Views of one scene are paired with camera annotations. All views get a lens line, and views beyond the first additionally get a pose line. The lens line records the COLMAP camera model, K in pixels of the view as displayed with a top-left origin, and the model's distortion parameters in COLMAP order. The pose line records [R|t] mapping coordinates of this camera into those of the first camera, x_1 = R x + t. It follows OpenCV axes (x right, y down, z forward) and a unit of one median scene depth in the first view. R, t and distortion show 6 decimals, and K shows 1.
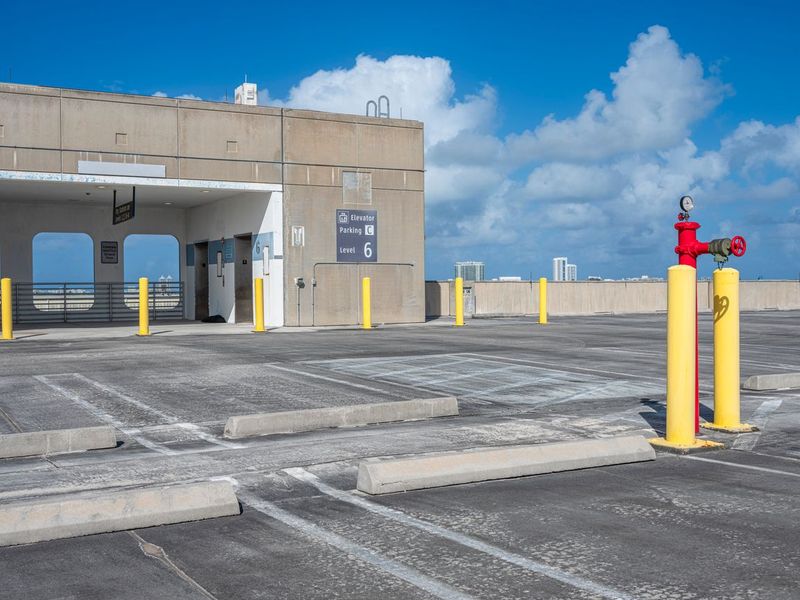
lens RADIAL K [[939.4, 0, 400.0], [0, 939.4, 300.0], [0, 0, 1]] dist [0.005756, -0.005838]
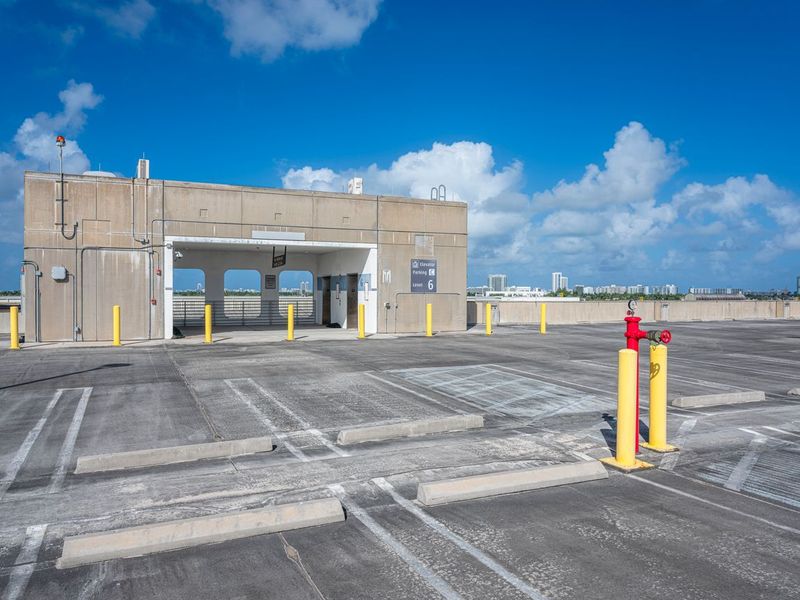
lens RADIAL K [[599.3, 0, 400.0], [0, 599.3, 300.0], [0, 0, 1]] dist [0.004197, 0.000644]
pose [[0.996159, 0.014001, -0.086440, 0.002344], [-0.013760, 0.999900, 0.003391, -0.036023], [0.086478, -0.002188, 0.996251, -0.007560]]
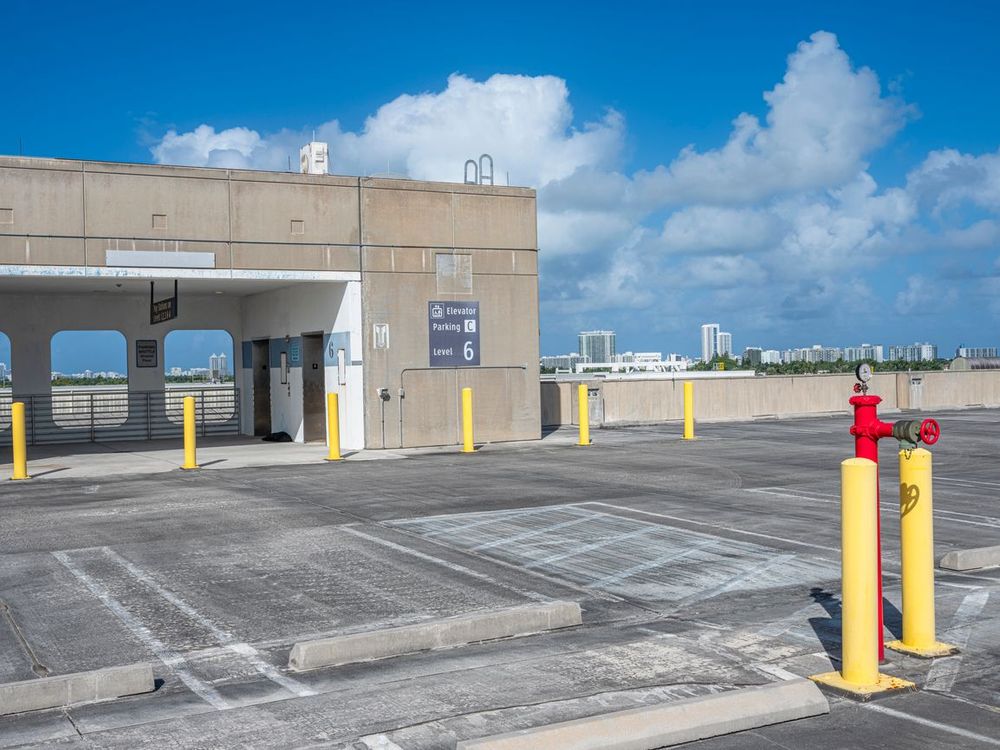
lens RADIAL K [[1174.3, 0, 500.0], [0, 1174.3, 375.0], [0, 0, 1]] dist [0.005756, -0.005838]
pose [[0.999872, -0.013283, -0.008929, 0.001624], [0.013245, 0.999903, -0.004302, -0.033182], [0.008986, 0.004183, 0.999951, 0.000057]]
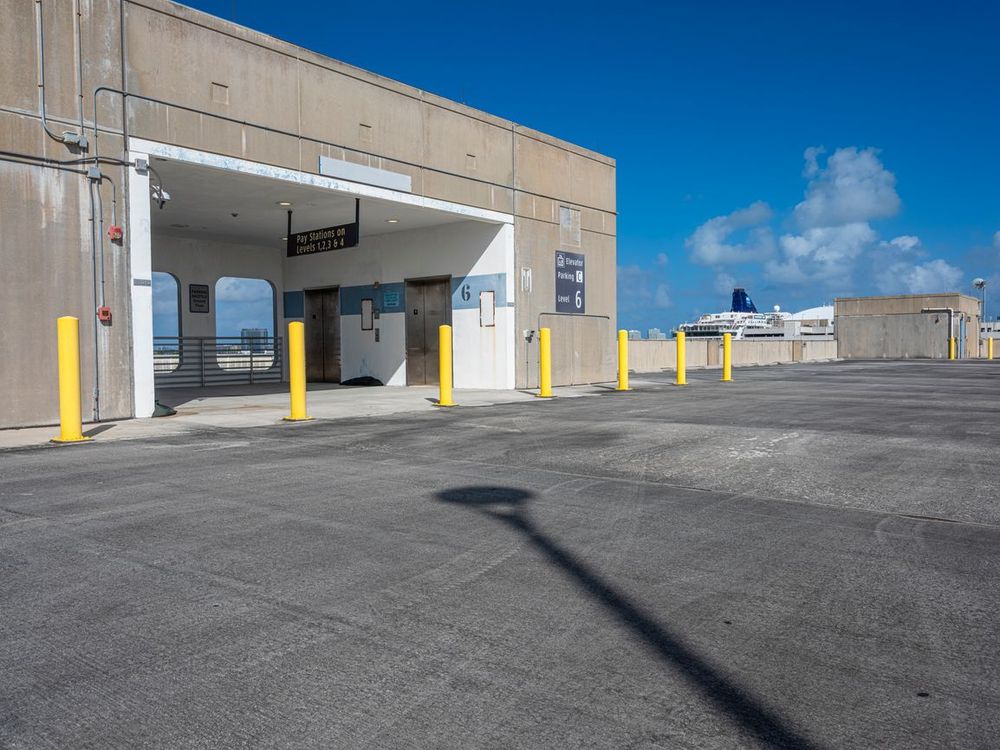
lens RADIAL K [[777.3, 0, 500.0], [0, 777.3, 375.0], [0, 0, 1]] dist [-0.000681, -0.000551]
pose [[0.928222, -0.012861, 0.371805, -0.438494], [0.005927, 0.999787, 0.019787, 0.002471], [-0.371980, -0.016163, 0.928100, 0.422536]]
